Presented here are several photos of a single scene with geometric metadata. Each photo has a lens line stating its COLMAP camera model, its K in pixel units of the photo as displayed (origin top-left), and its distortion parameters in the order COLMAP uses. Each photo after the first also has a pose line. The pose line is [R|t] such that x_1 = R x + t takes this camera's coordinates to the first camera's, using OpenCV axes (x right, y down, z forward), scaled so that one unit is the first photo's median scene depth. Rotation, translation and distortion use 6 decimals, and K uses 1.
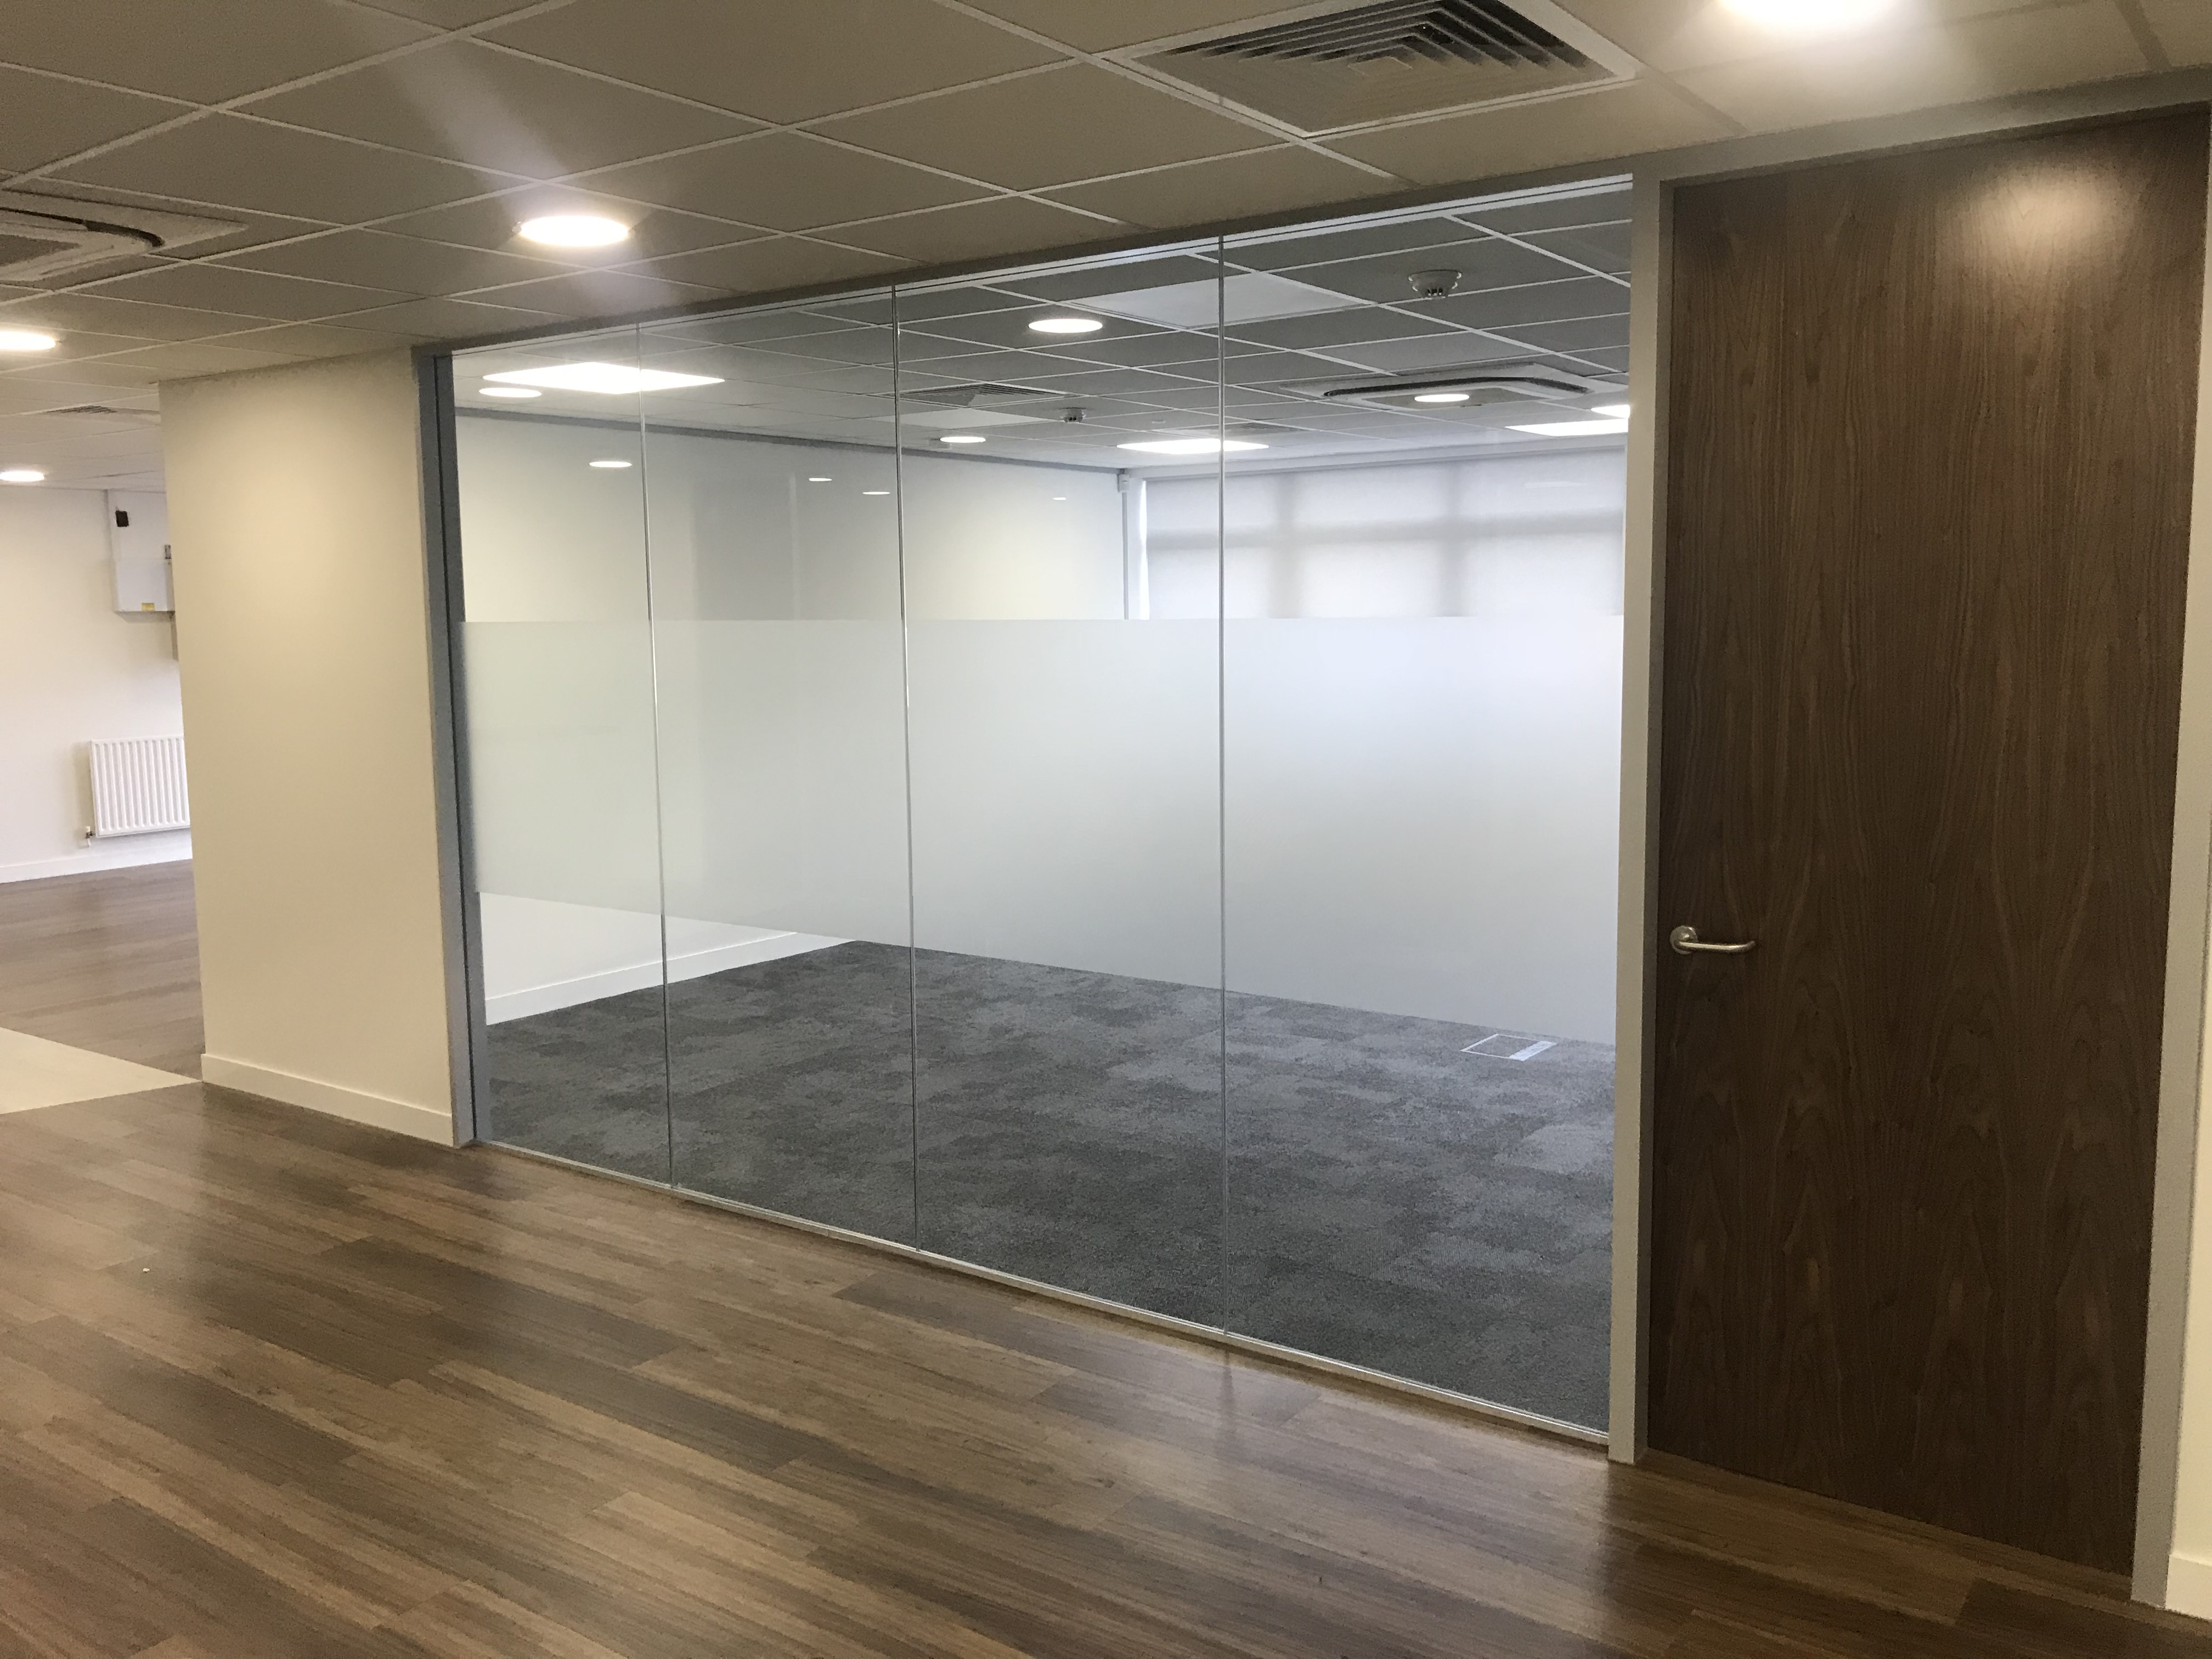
lens RADIAL K [[1798.4, 0, 1103.8], [0, 1798.4, 827.8], [0, 0, 1]] dist [0.022595, -0.047093]
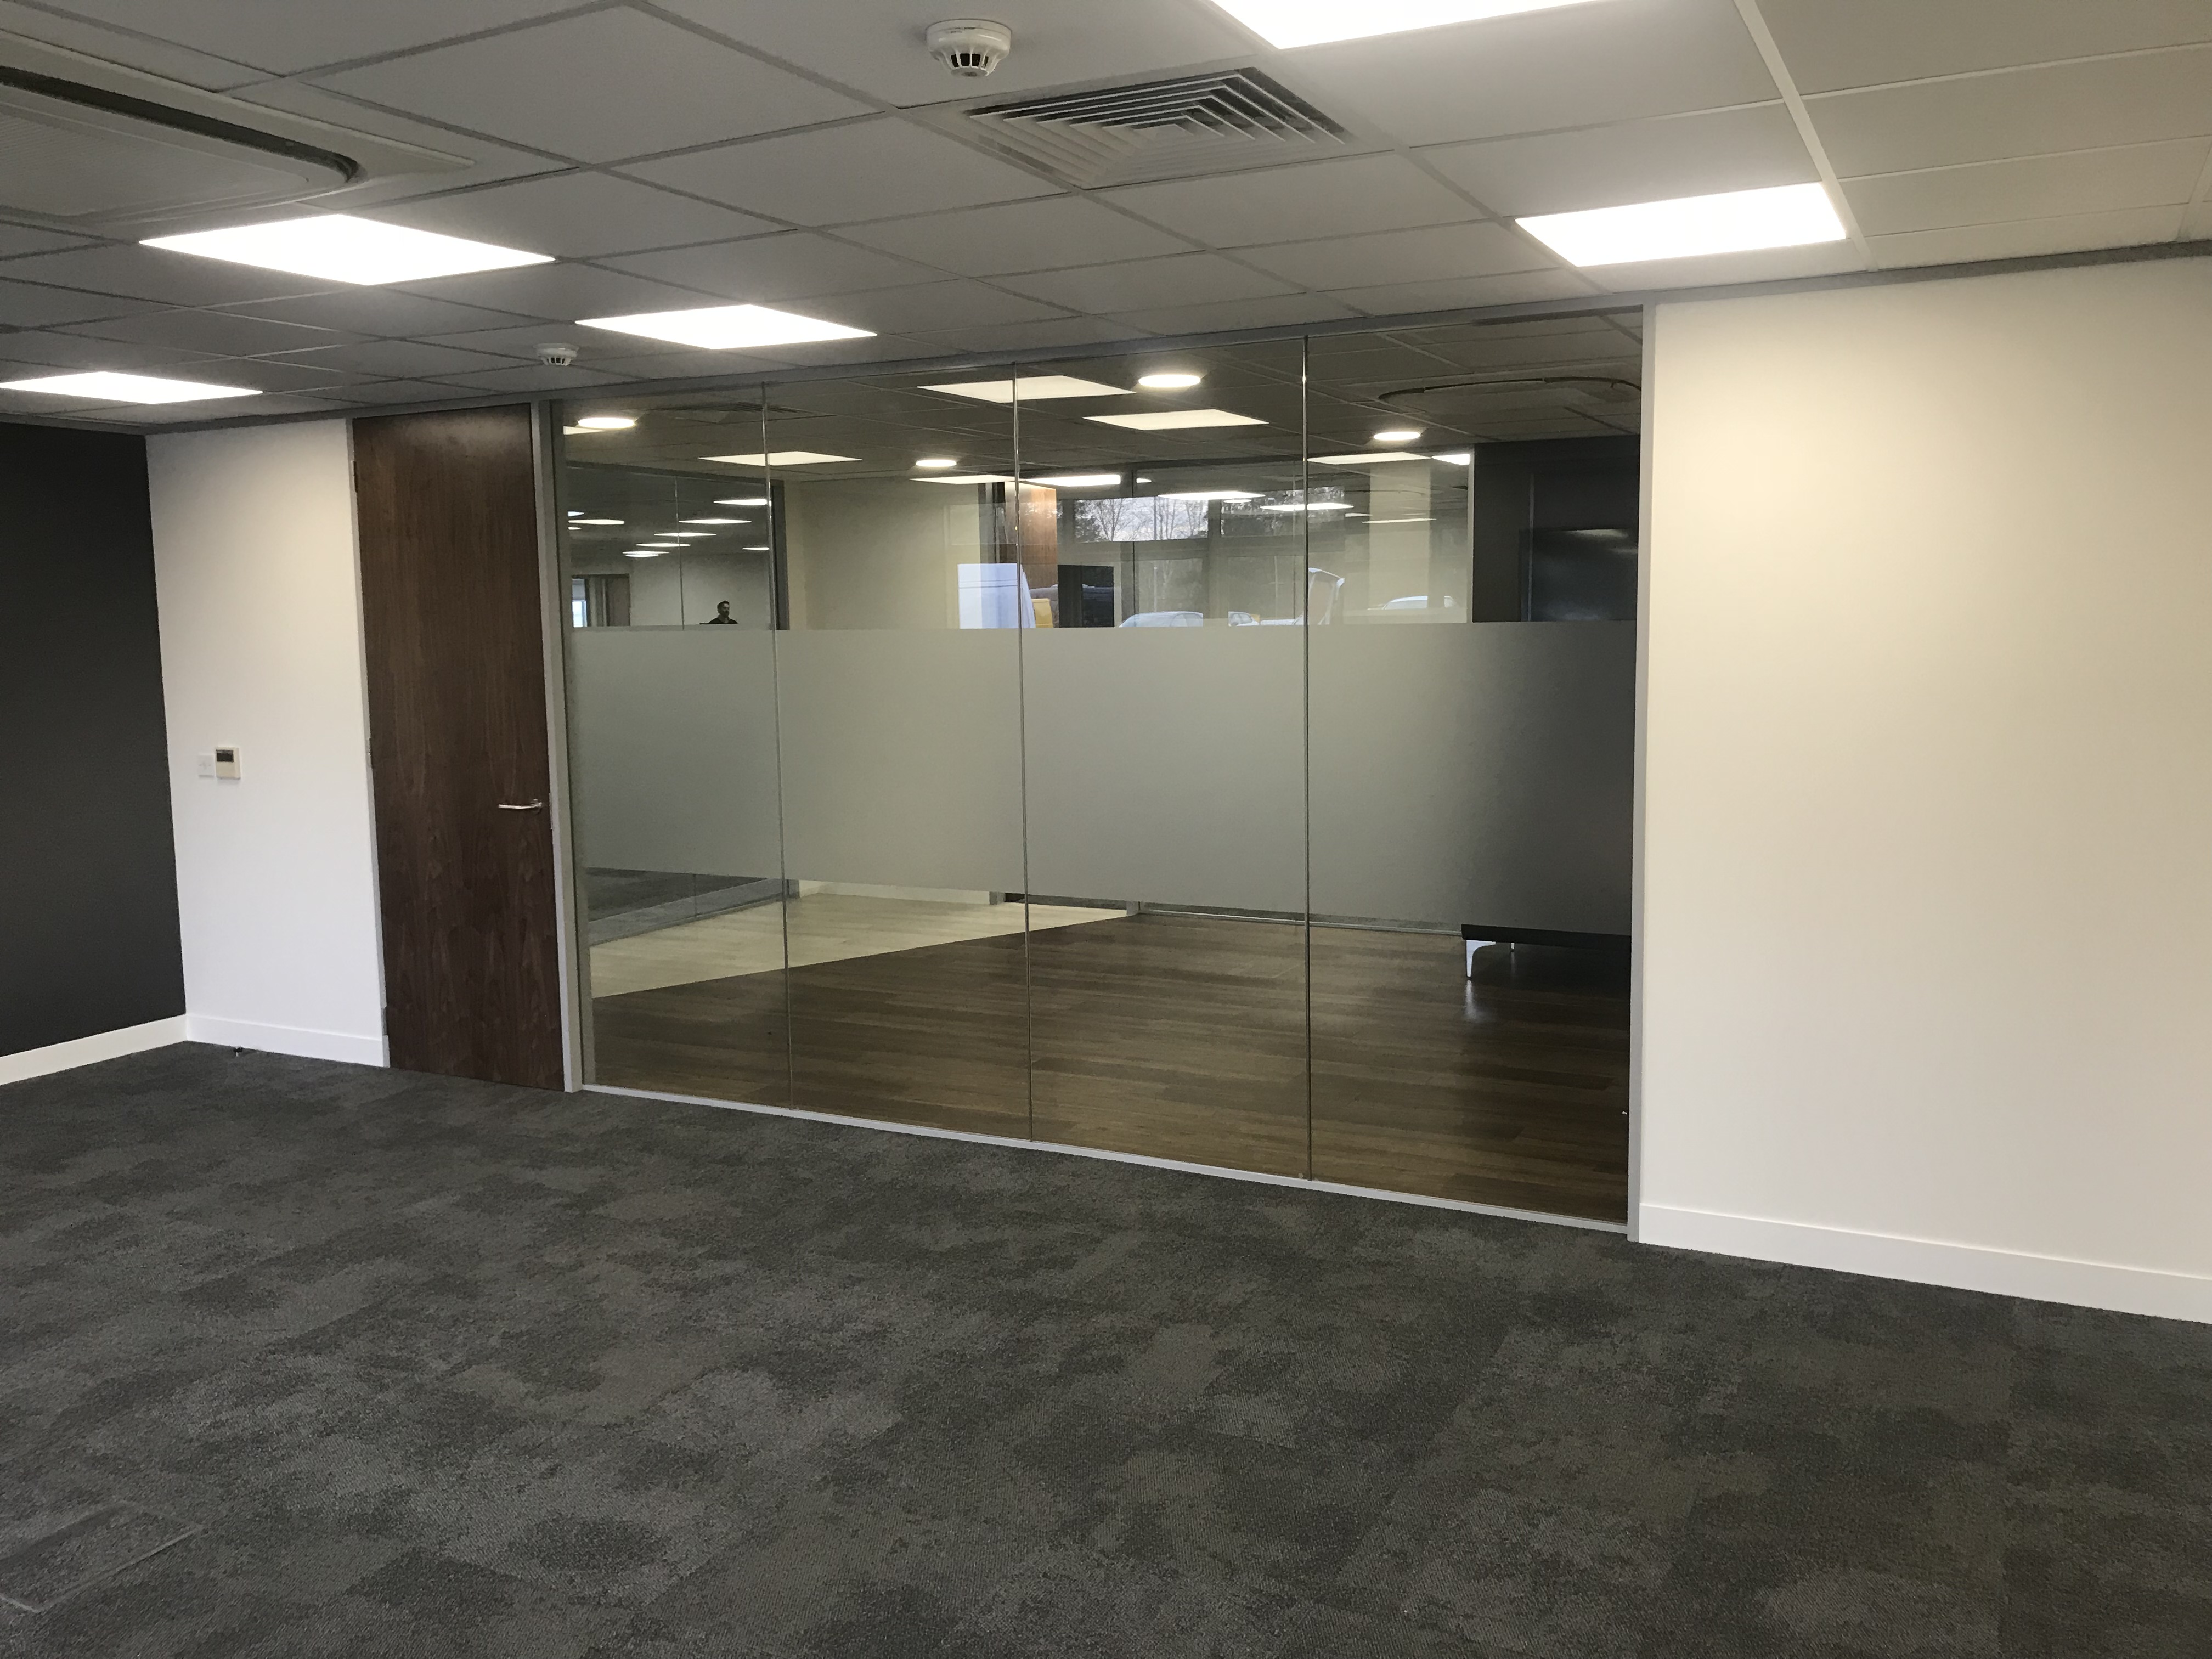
lens RADIAL K [[1798.4, 0, 1109.1], [0, 1798.4, 813.0], [0, 0, 1]] dist [0.022595, -0.047093]
pose [[-0.987297, 0.047168, -0.151720, 0.016680], [0.009434, 0.970635, 0.240372, -0.229142], [0.158603, 0.235887, -0.958750, 1.767368]]
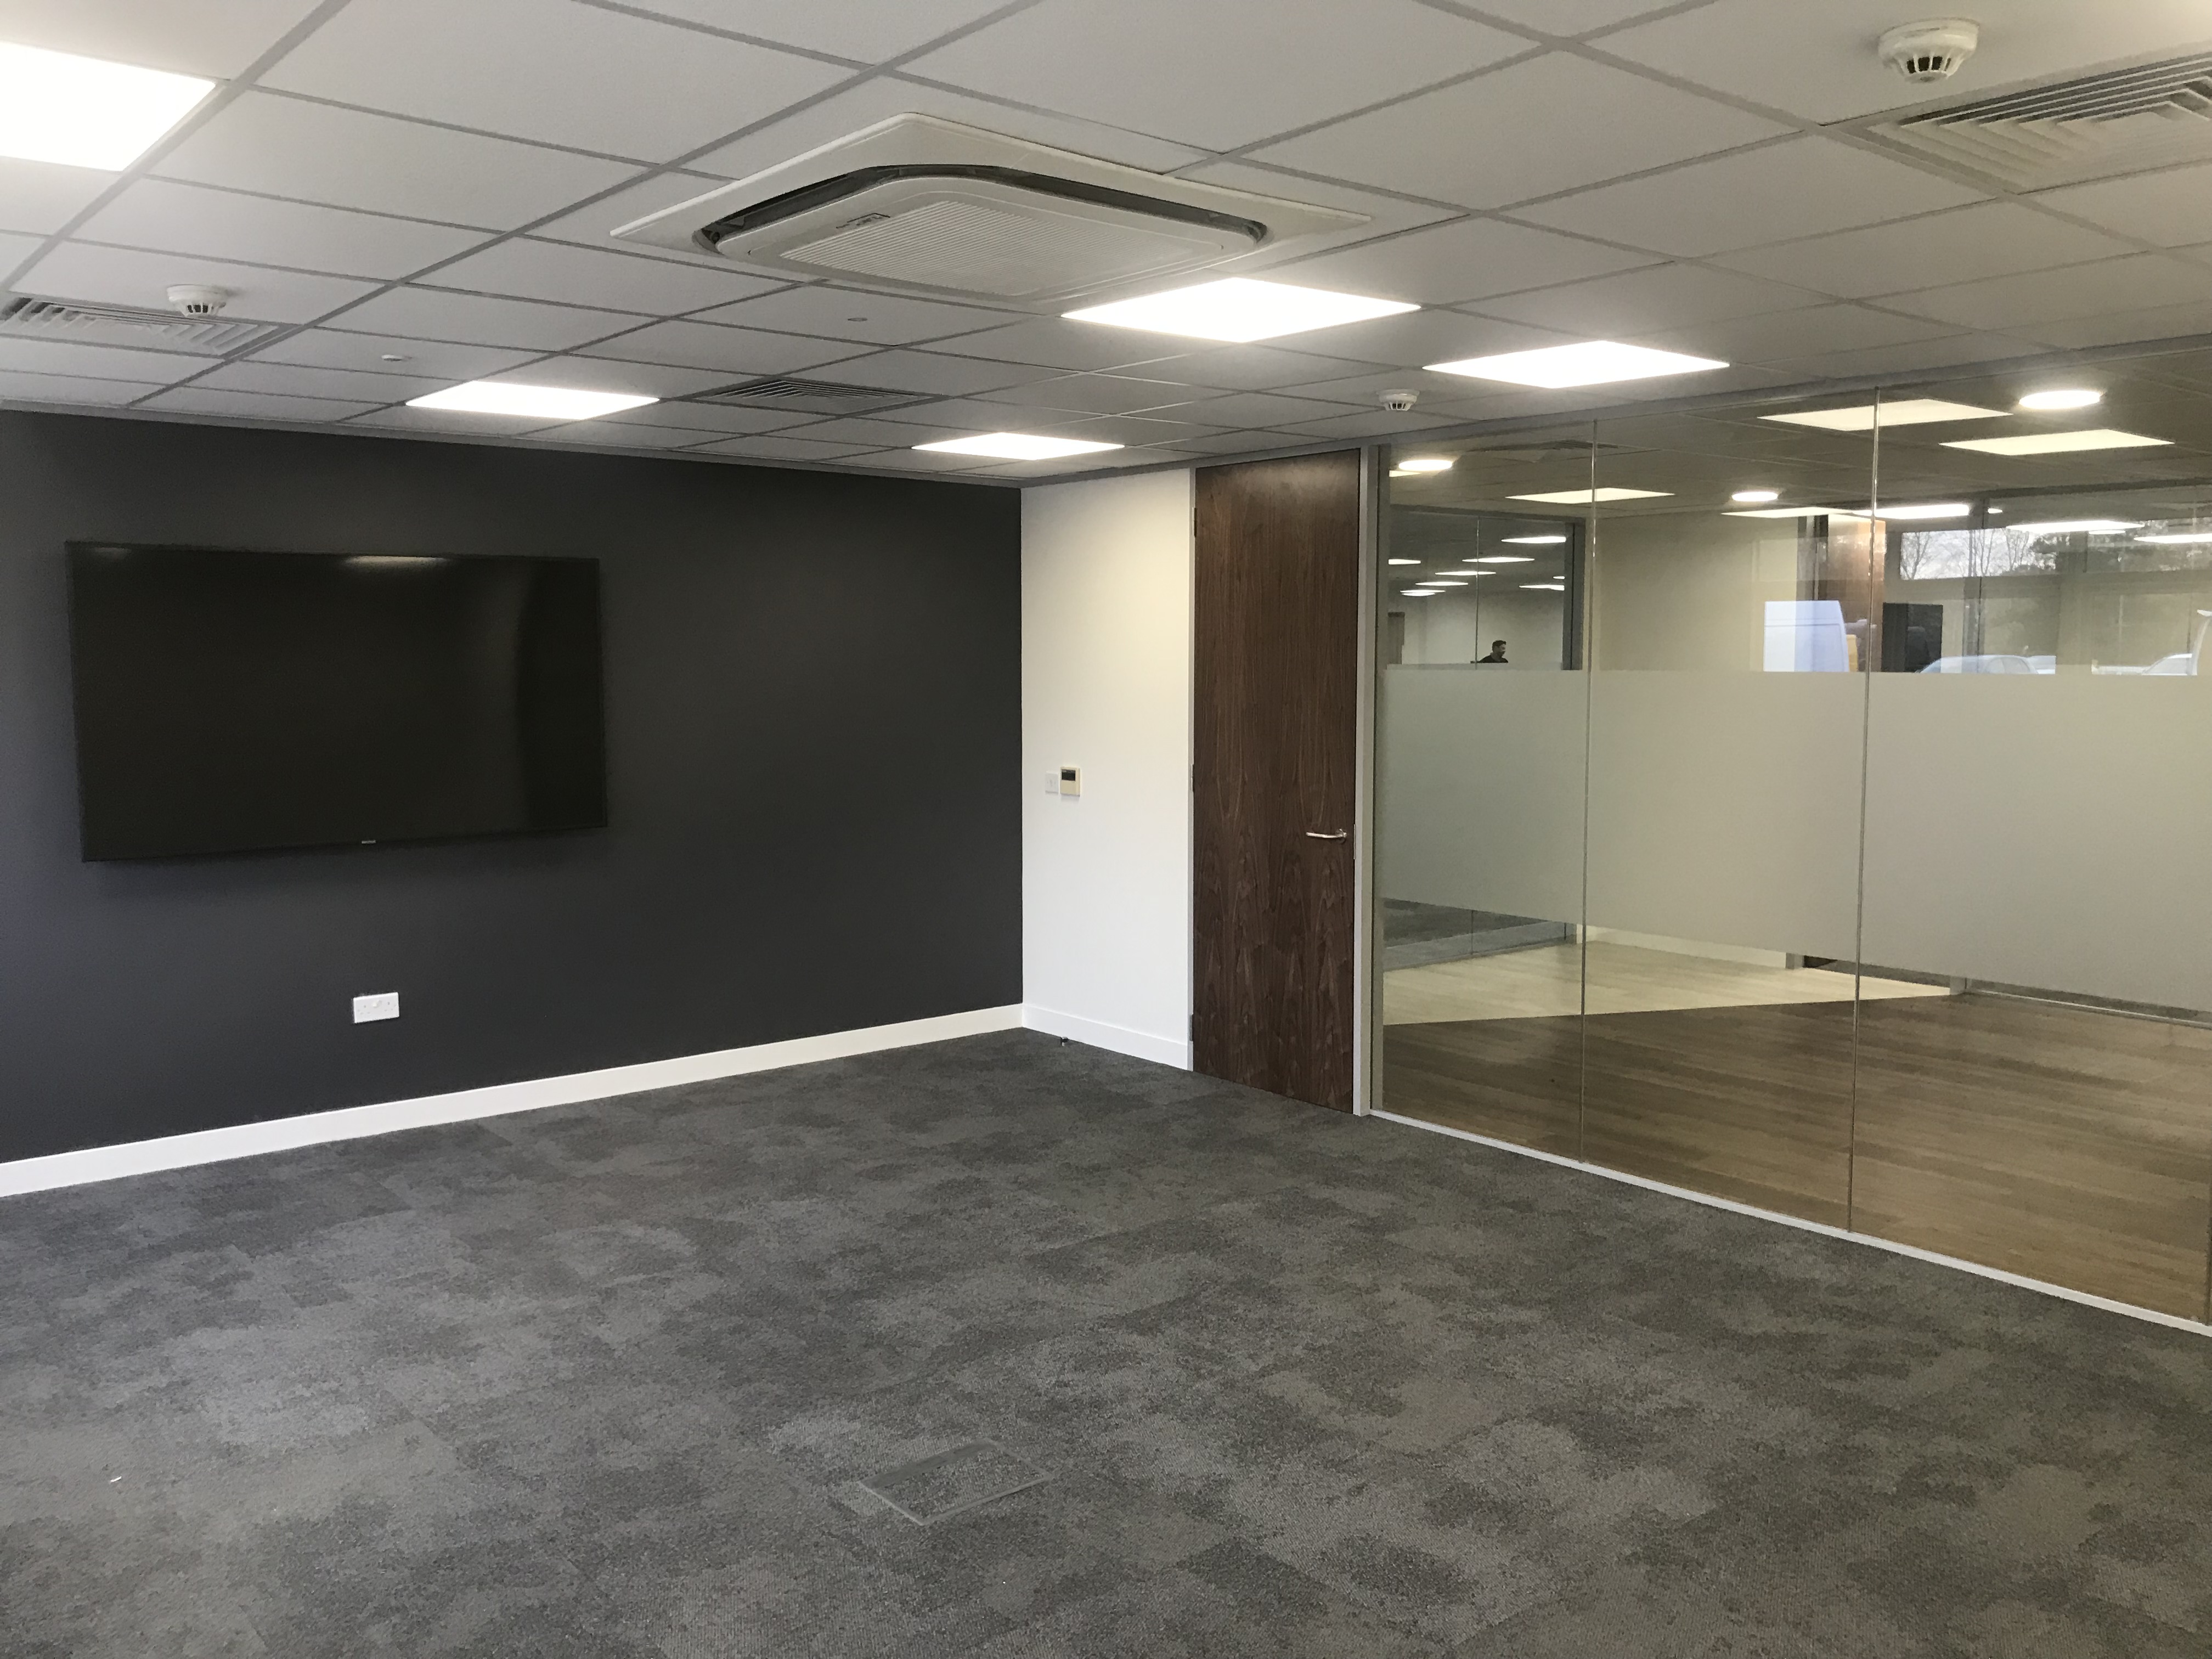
lens RADIAL K [[1798.4, 0, 1090.3], [0, 1798.4, 824.5], [0, 0, 1]] dist [0.022595, -0.047093]
pose [[-0.964413, -0.009890, 0.264216, 0.049730], [0.048717, 0.975545, 0.214335, -0.231060], [-0.259874, 0.219579, -0.940346, 1.765990]]
